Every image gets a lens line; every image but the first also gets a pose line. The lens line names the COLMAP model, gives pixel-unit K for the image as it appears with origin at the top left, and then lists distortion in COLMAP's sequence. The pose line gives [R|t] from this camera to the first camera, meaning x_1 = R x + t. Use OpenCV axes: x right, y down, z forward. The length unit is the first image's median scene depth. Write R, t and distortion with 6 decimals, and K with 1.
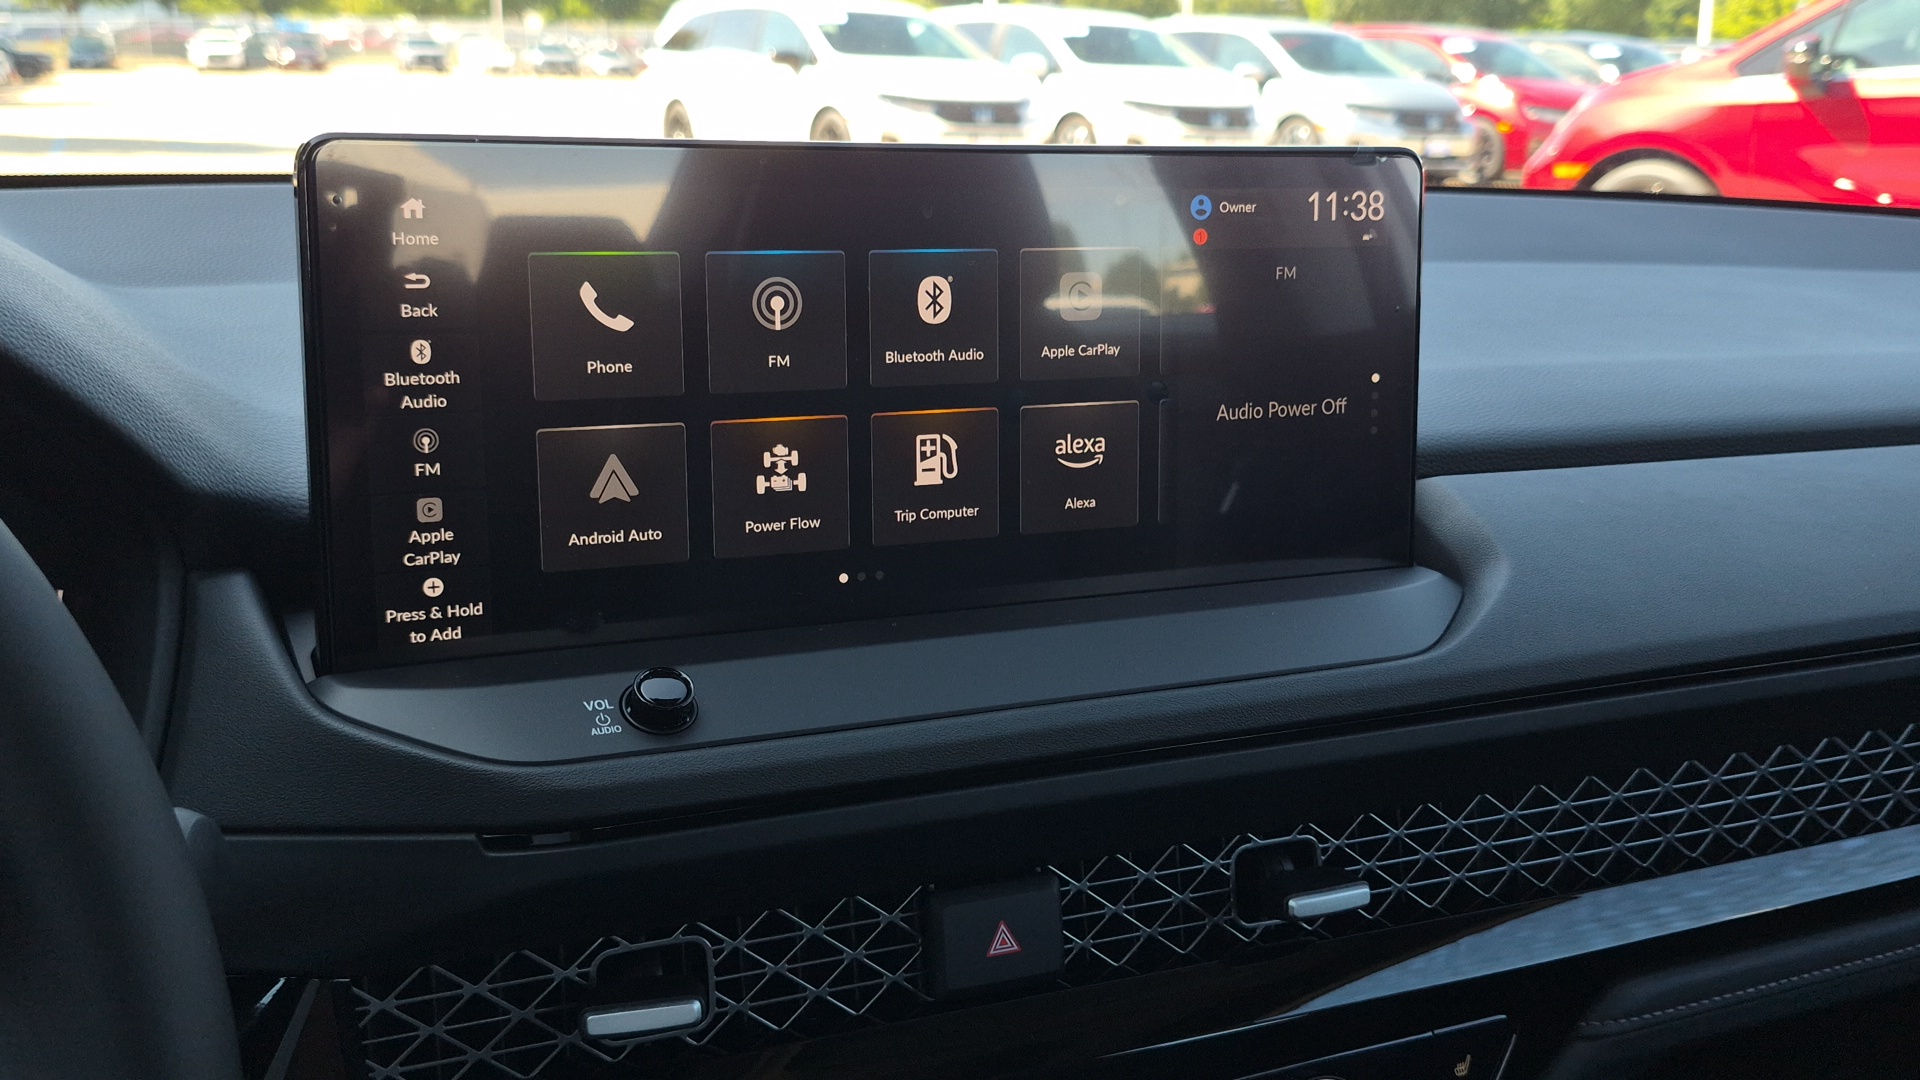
lens RADIAL K [[1986.8, 0, 960.0], [0, 1986.8, 540.0], [0, 0, 1]] dist [0.179356, -0.320501]
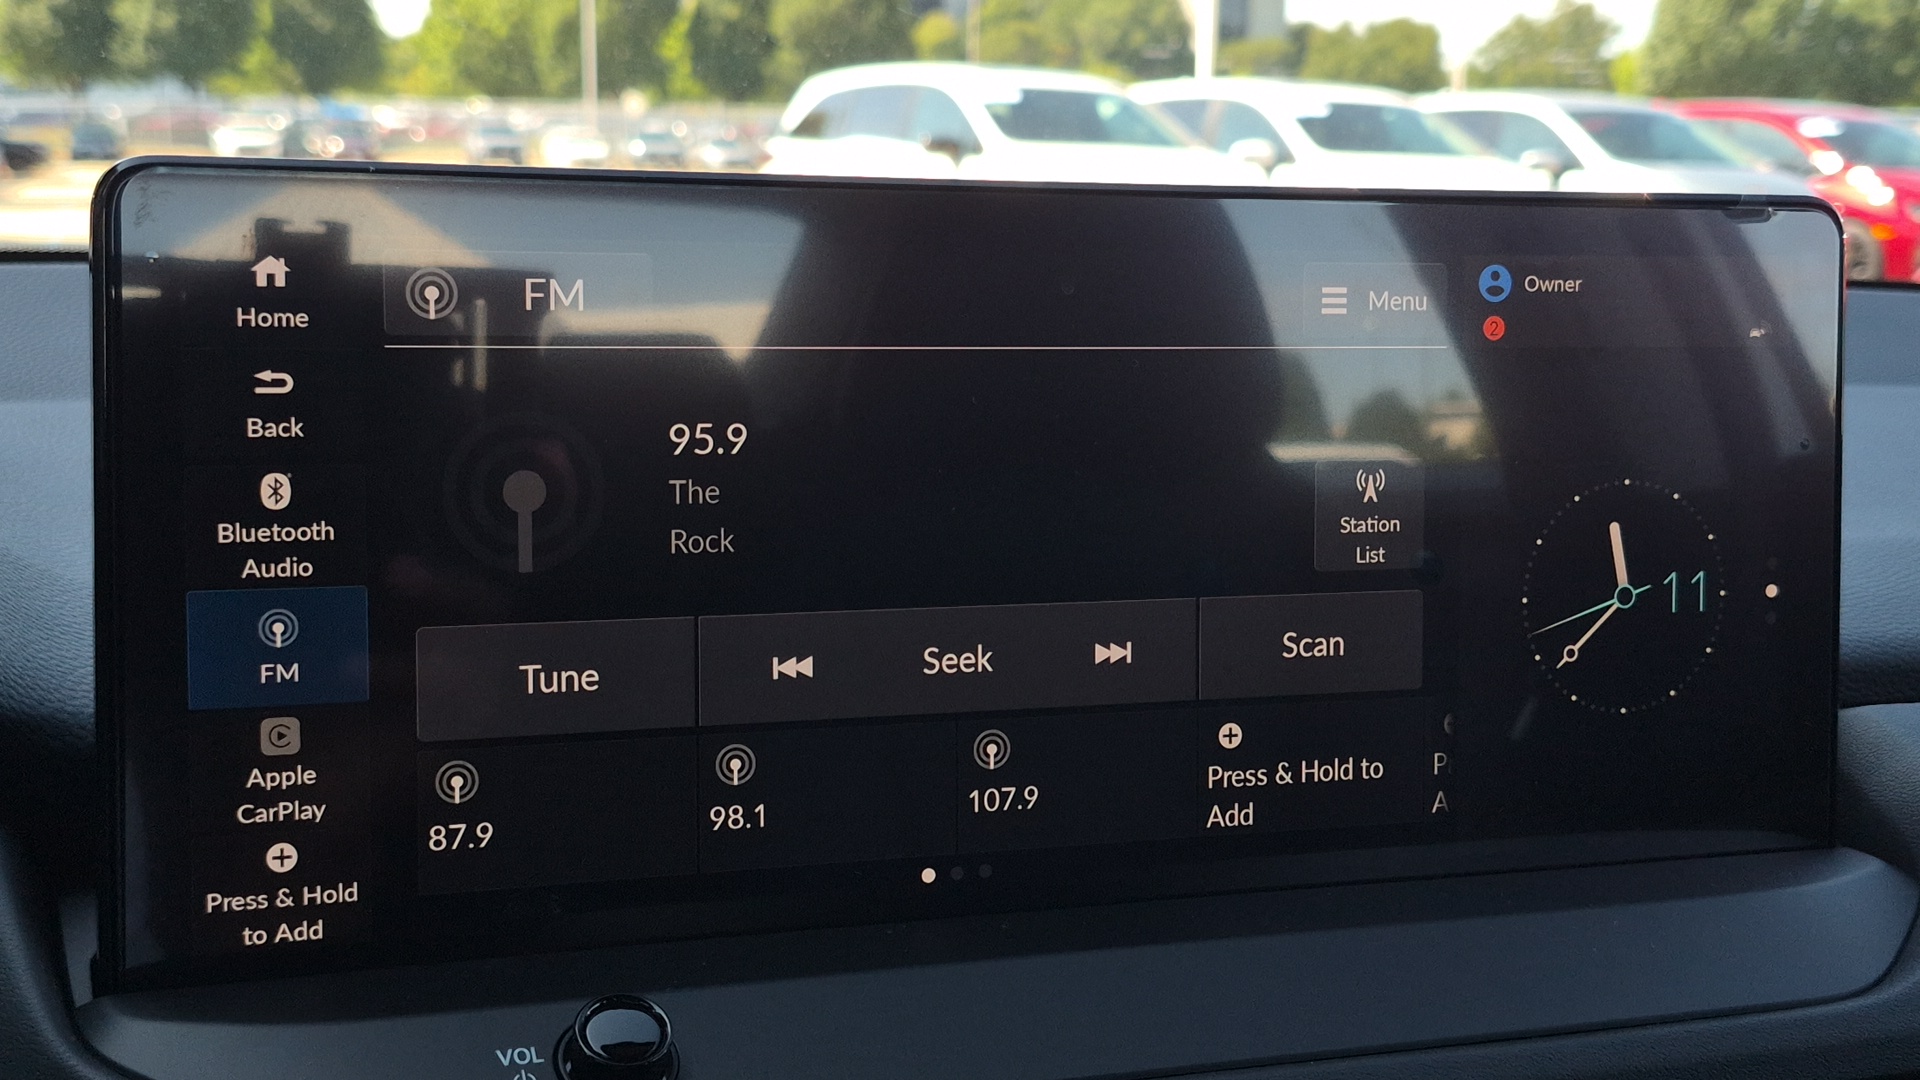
lens RADIAL K [[2575.1, 0, 960.0], [0, 2575.1, 540.0], [0, 0, 1]] dist [0.136951, -0.047542]
pose [[0.996979, 0.012307, -0.076691, 0.015288], [-0.018715, 0.996339, -0.083417, -0.012106], [0.075384, 0.084600, 0.993559, 0.184404]]
